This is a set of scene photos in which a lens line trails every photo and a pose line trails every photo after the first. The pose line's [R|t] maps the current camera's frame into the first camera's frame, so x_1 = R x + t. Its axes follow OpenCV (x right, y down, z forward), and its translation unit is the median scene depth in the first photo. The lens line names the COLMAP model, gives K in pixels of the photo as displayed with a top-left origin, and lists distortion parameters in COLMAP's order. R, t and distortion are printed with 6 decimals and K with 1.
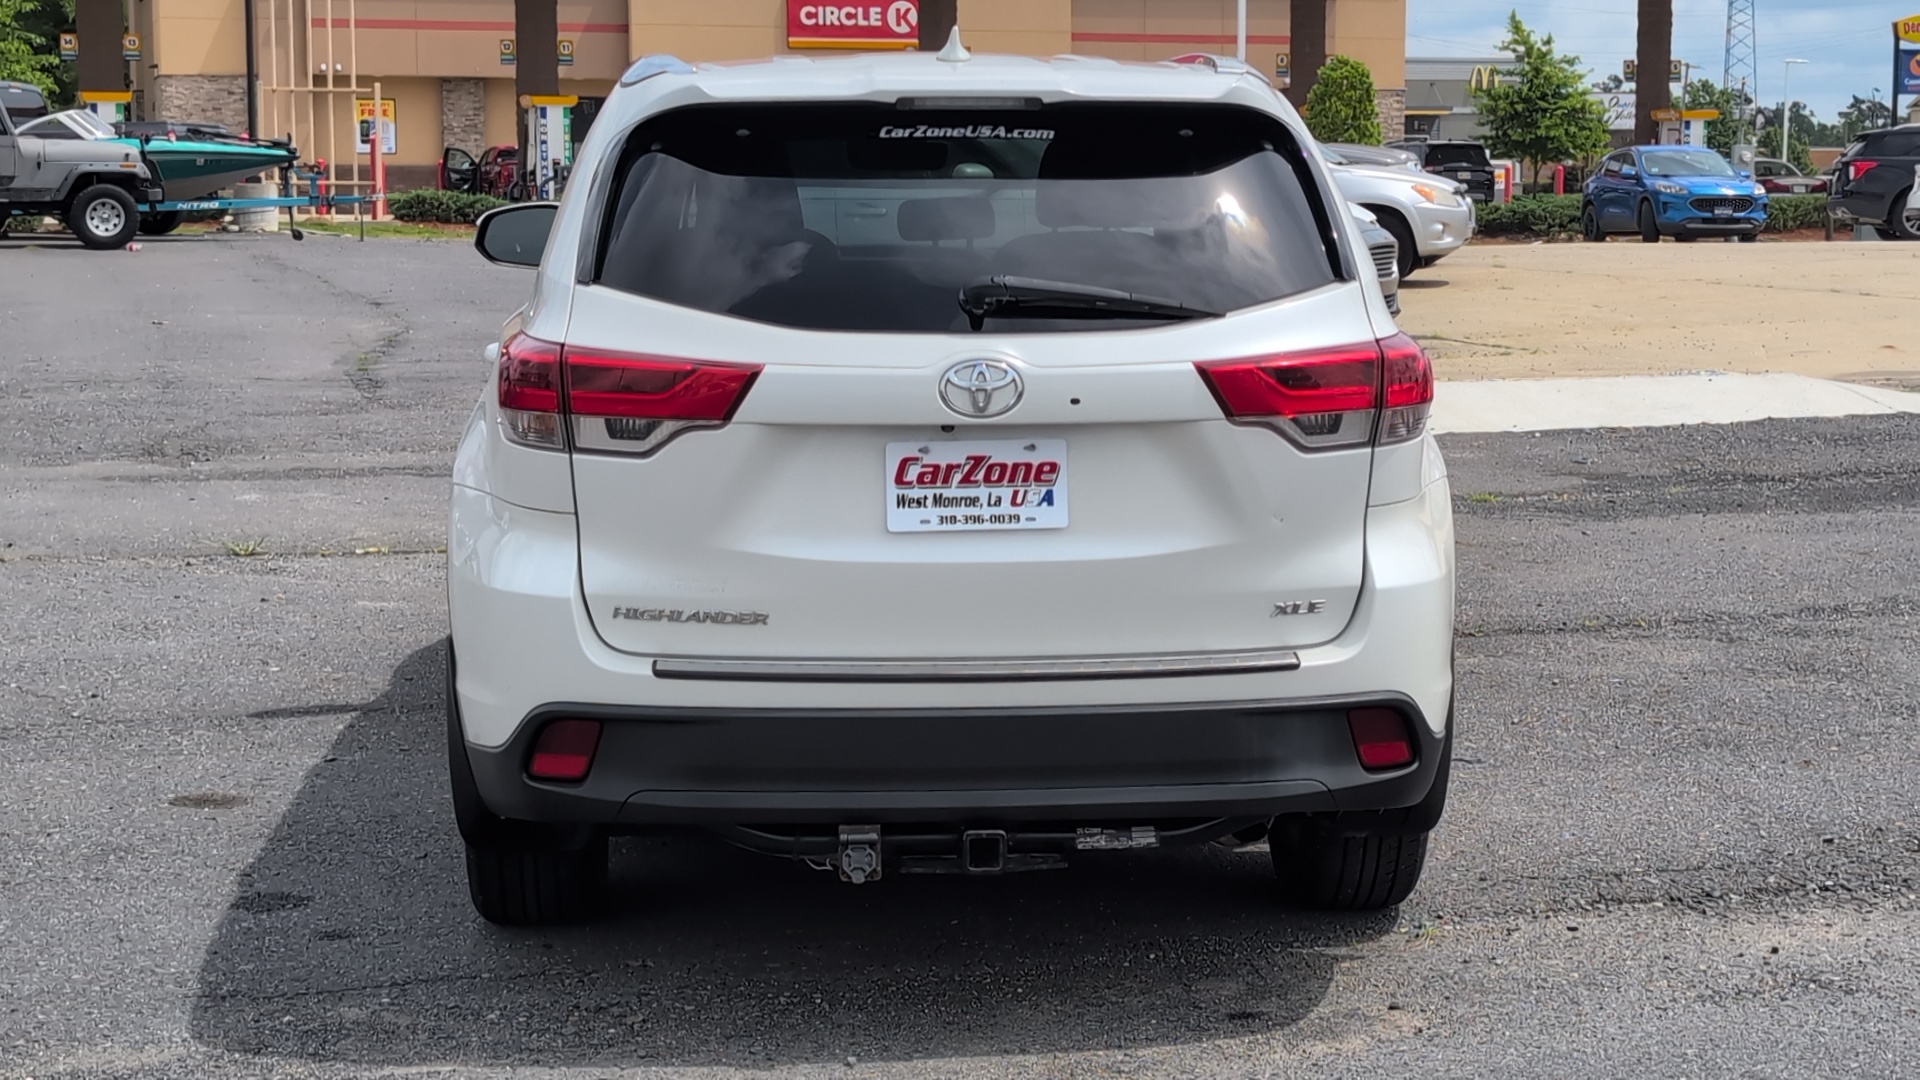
lens RADIAL K [[3113.7, 0, 955.9], [0, 3113.7, 584.7], [0, 0, 1]] dist [0.283067, -1.170379]
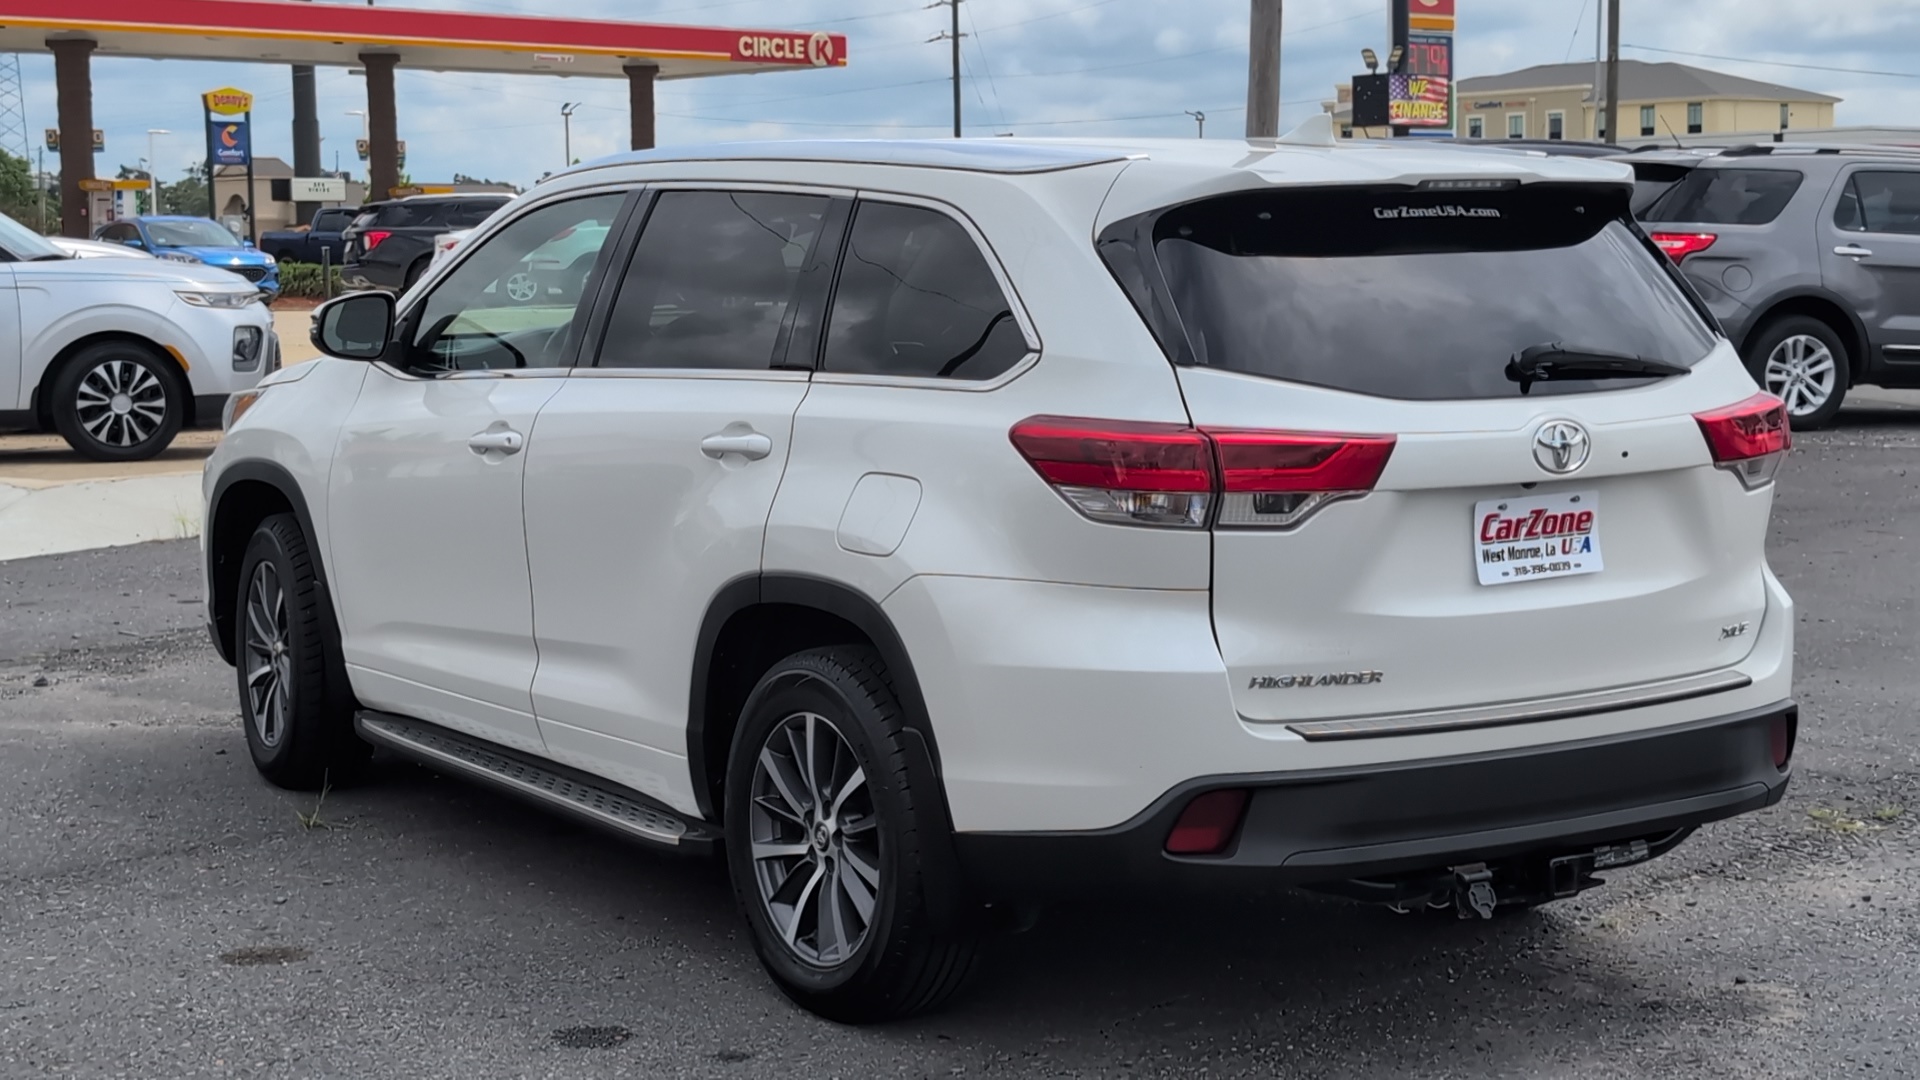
lens RADIAL K [[3113.7, 0, 955.9], [0, 3113.7, 584.7], [0, 0, 1]] dist [0.283067, -1.170379]
pose [[0.866701, -0.067945, 0.494180, -0.703739], [0.078558, 0.996909, -0.000710, -0.030466], [-0.492604, 0.039438, 0.869360, 0.156533]]
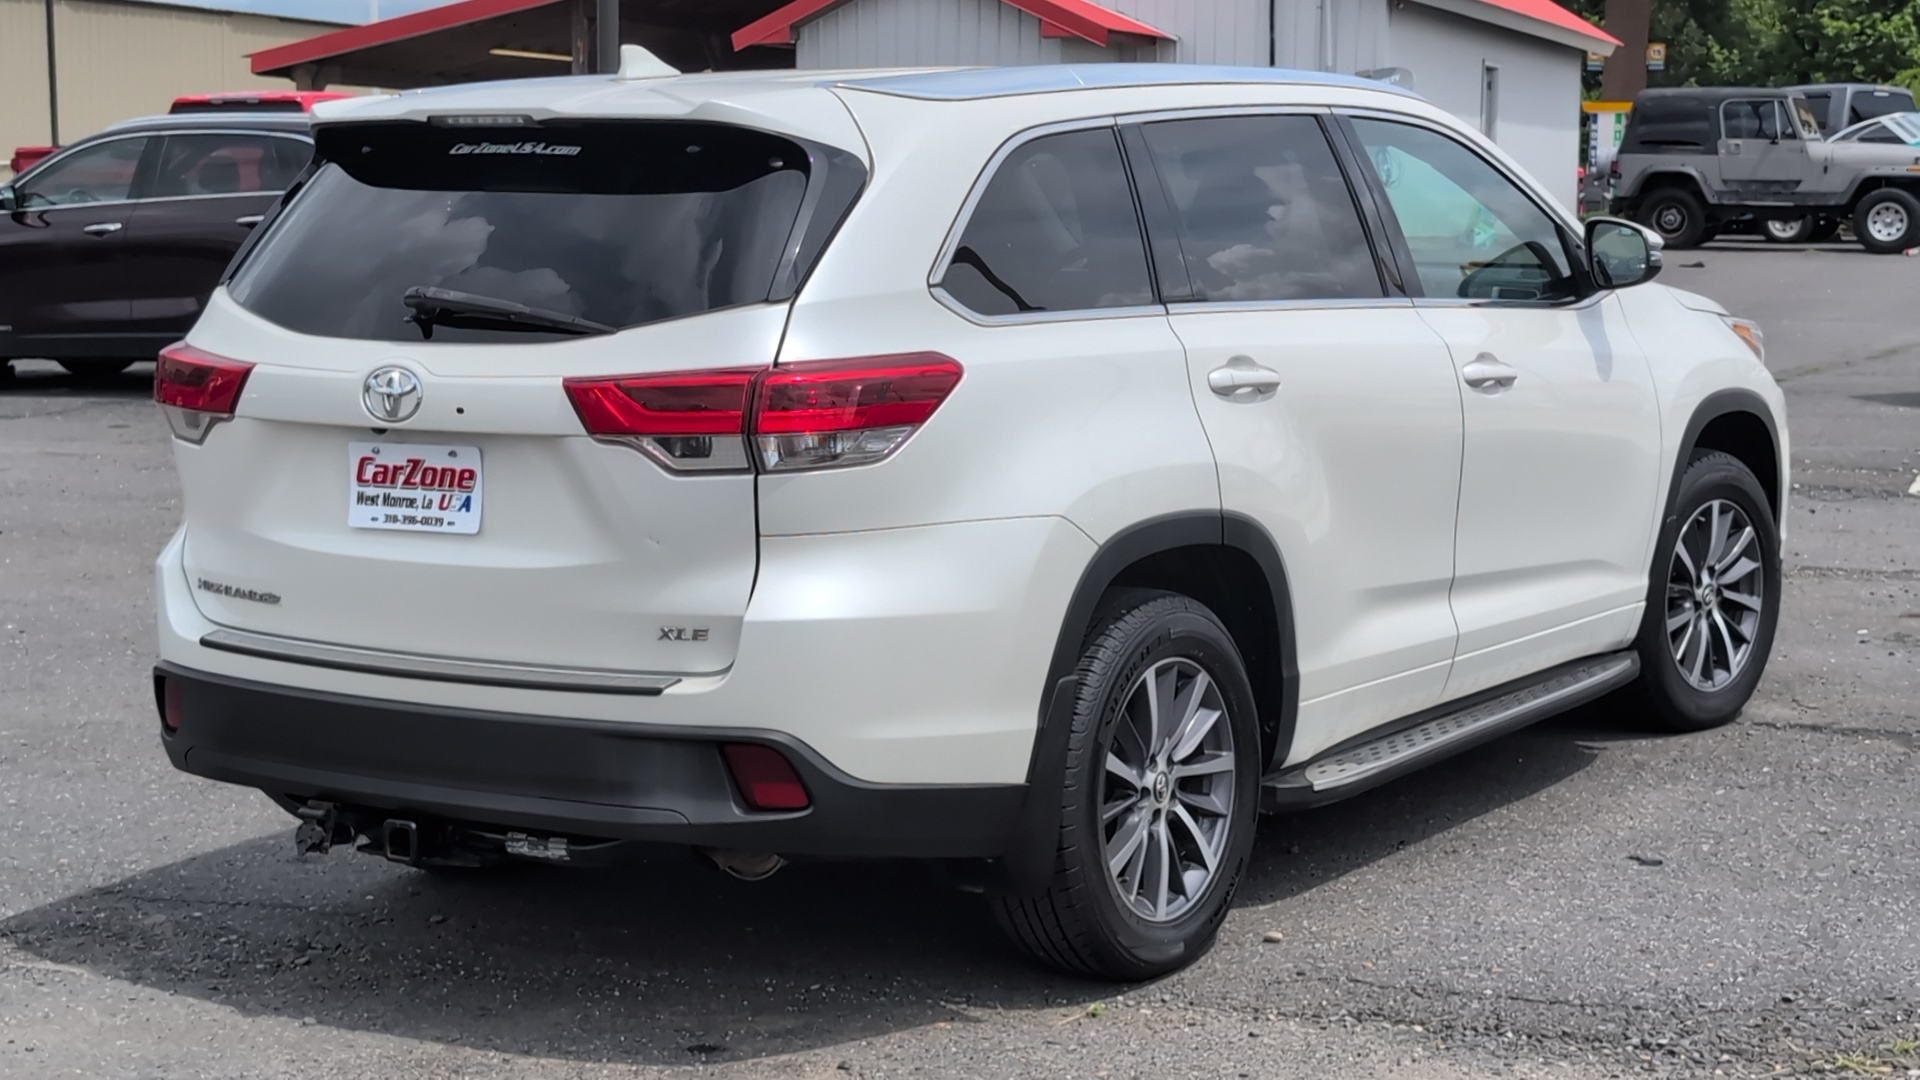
lens RADIAL K [[3149.1, 0, 960.0], [0, 3149.1, 540.0], [0, 0, 1]] dist [0.245077, -1.289659]
pose [[0.792271, 0.069272, -0.606224, 0.790152], [-0.078430, 0.996854, 0.011410, -0.040658], [0.605107, 0.038507, 0.795212, 0.271372]]
